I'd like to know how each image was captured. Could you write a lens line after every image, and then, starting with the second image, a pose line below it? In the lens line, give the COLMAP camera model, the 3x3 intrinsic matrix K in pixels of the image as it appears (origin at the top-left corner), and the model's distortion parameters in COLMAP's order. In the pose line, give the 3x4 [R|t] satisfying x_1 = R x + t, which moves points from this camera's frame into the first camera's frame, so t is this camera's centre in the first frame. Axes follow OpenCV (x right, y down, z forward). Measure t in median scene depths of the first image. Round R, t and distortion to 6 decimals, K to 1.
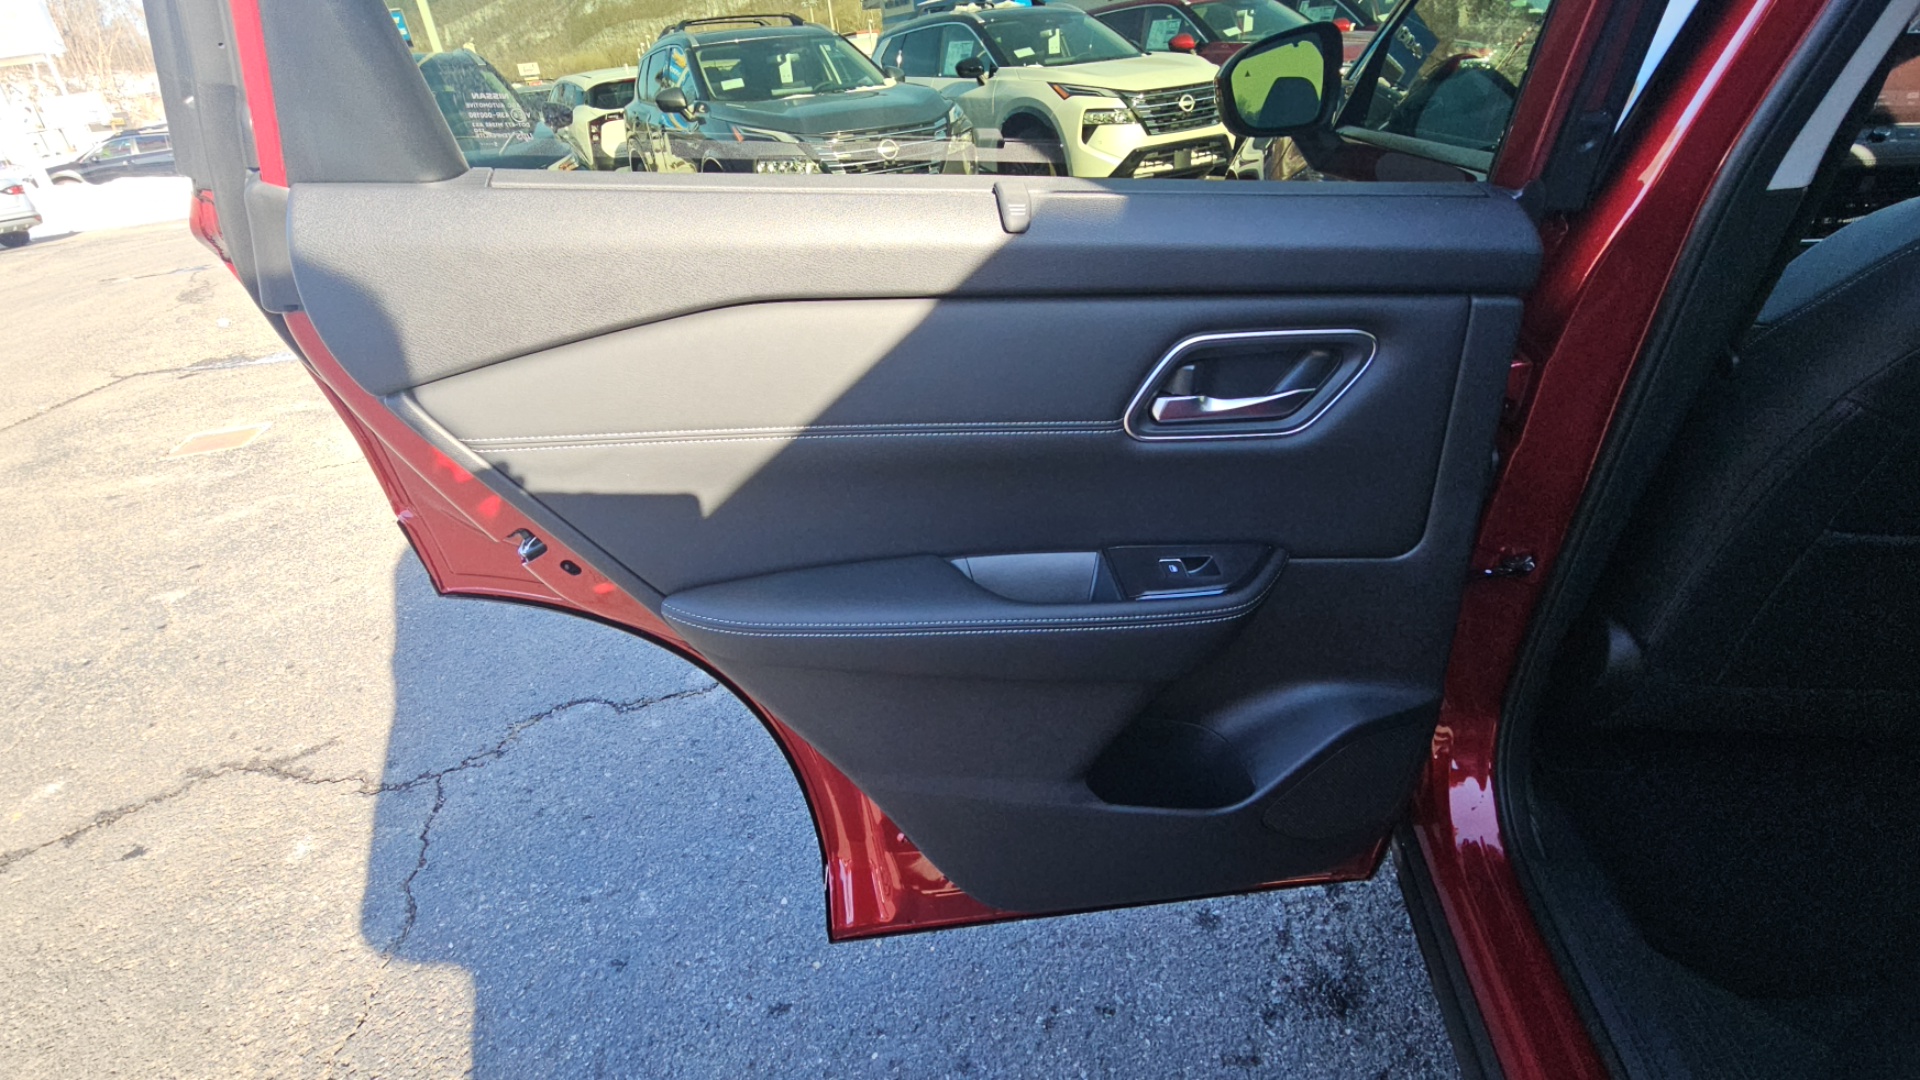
lens RADIAL K [[855.7, 0, 956.1], [0, 855.7, 535.3], [0, 0, 1]] dist [0.016282, -0.010343]
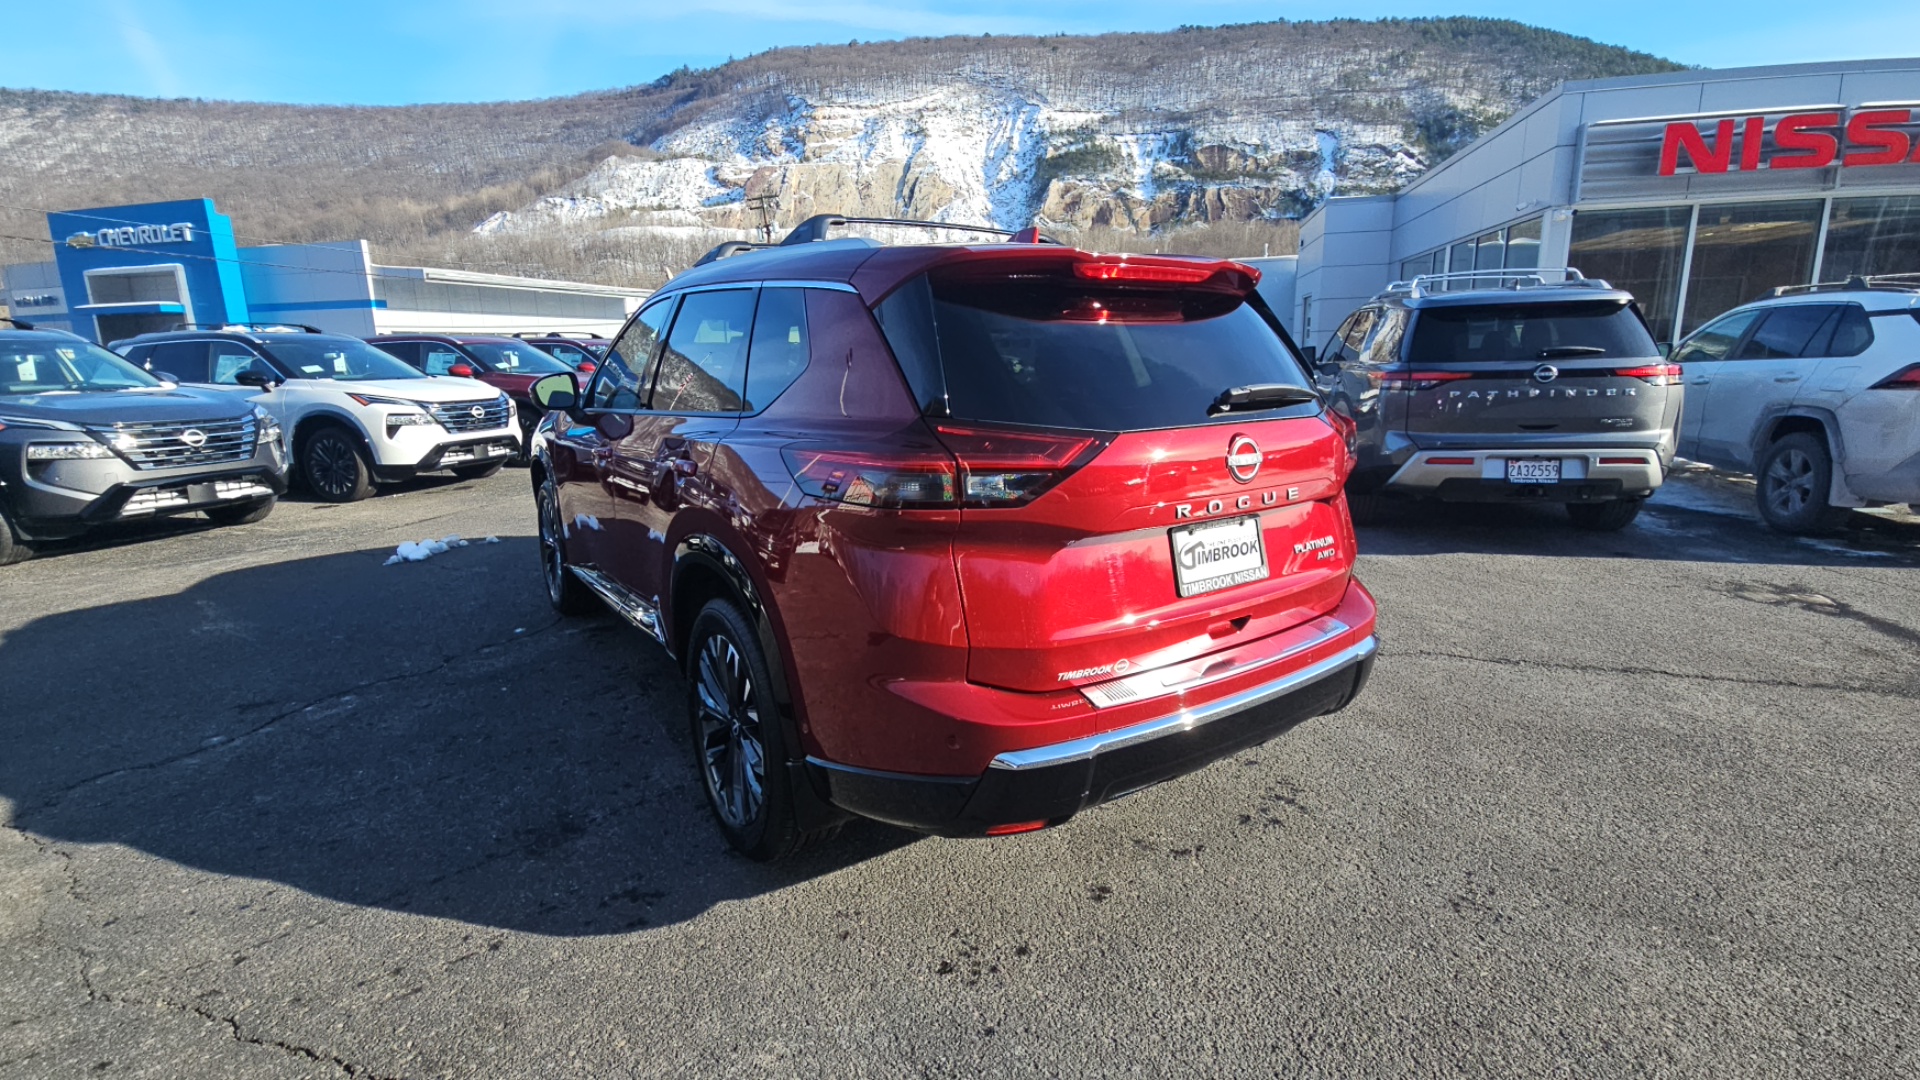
lens RADIAL K [[855.7, 0, 957.7], [0, 855.7, 536.0], [0, 0, 1]] dist [0.016282, -0.010343]
pose [[0.720921, -0.067161, 0.689755, -0.110727], [0.292657, 0.931696, -0.215162, 0.155478], [-0.628191, 0.356977, 0.691334, -0.273907]]
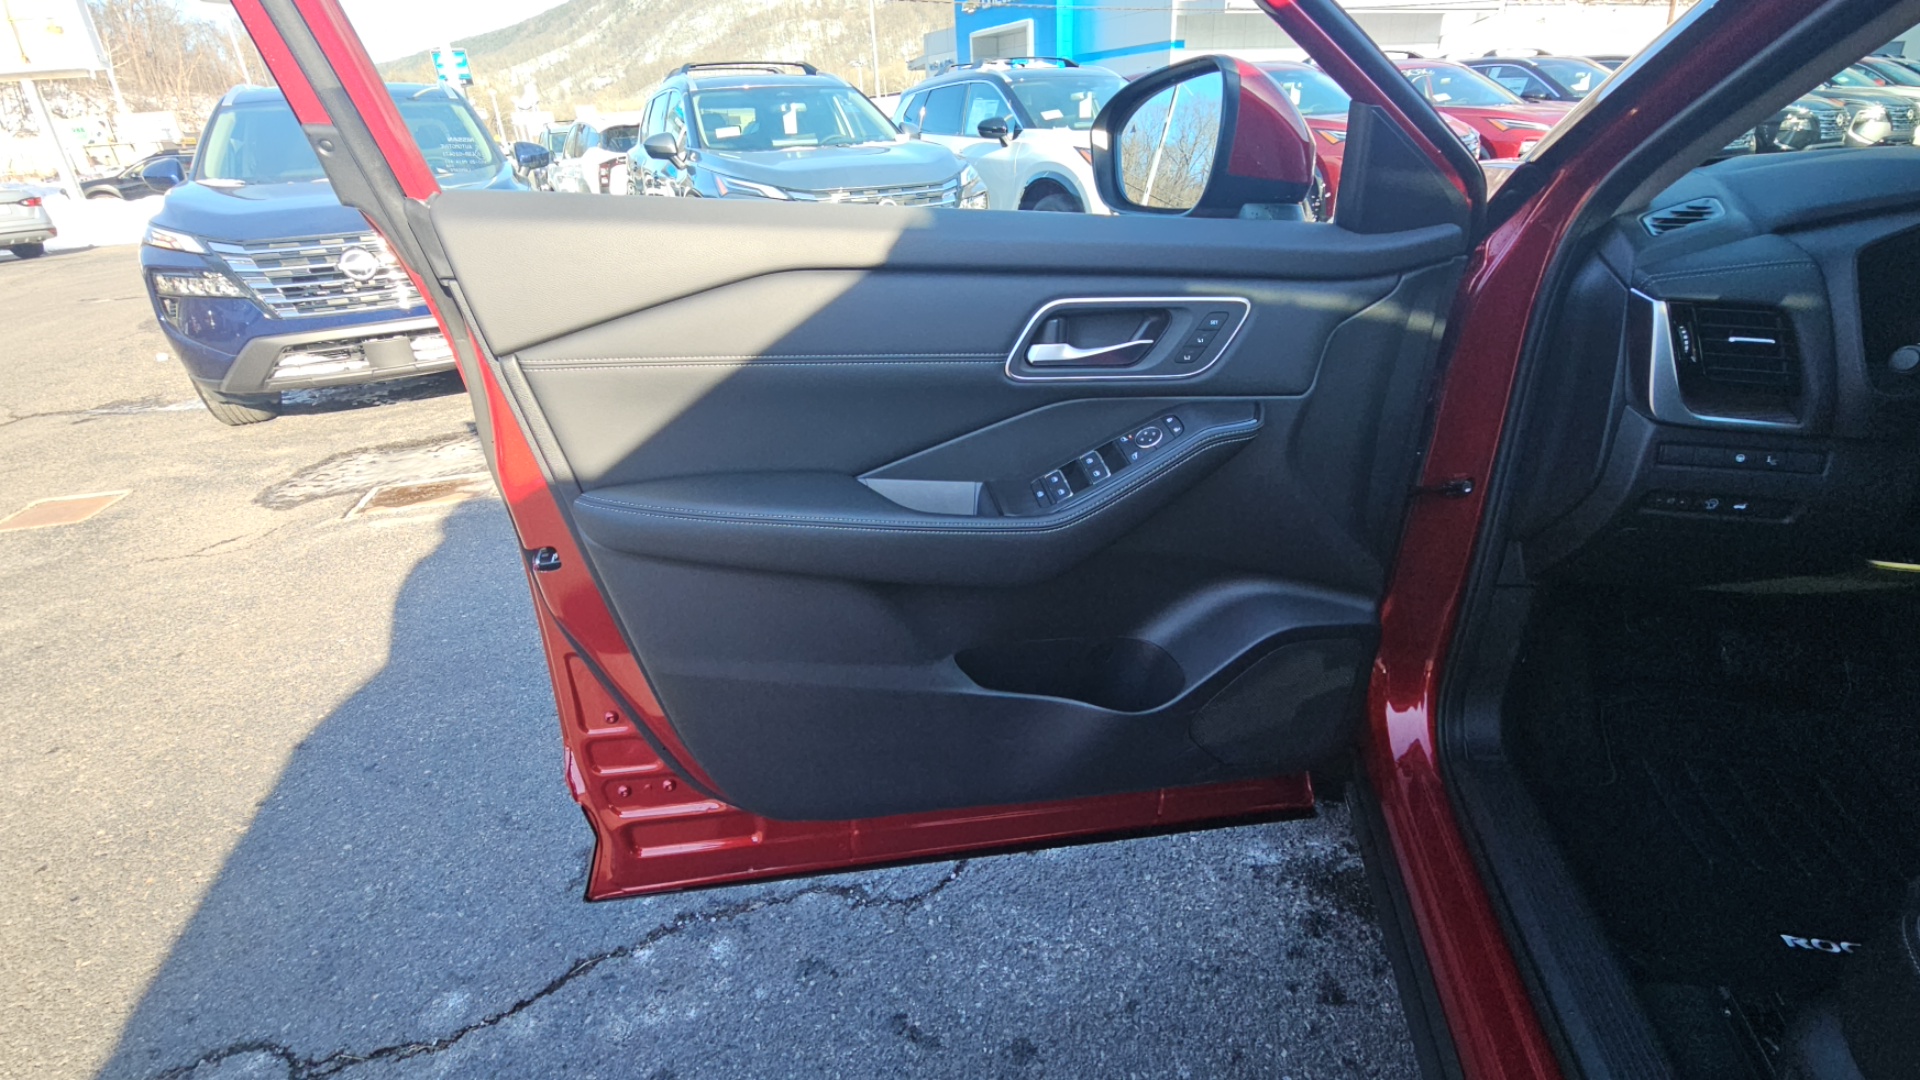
lens RADIAL K [[855.7, 0, 956.8], [0, 855.7, 534.5], [0, 0, 1]] dist [0.016282, -0.010343]
pose [[0.998056, 0.058483, -0.021551, 0.023562], [-0.059620, 0.996617, -0.056566, -0.052948], [0.018170, 0.057741, 0.998166, 0.101348]]
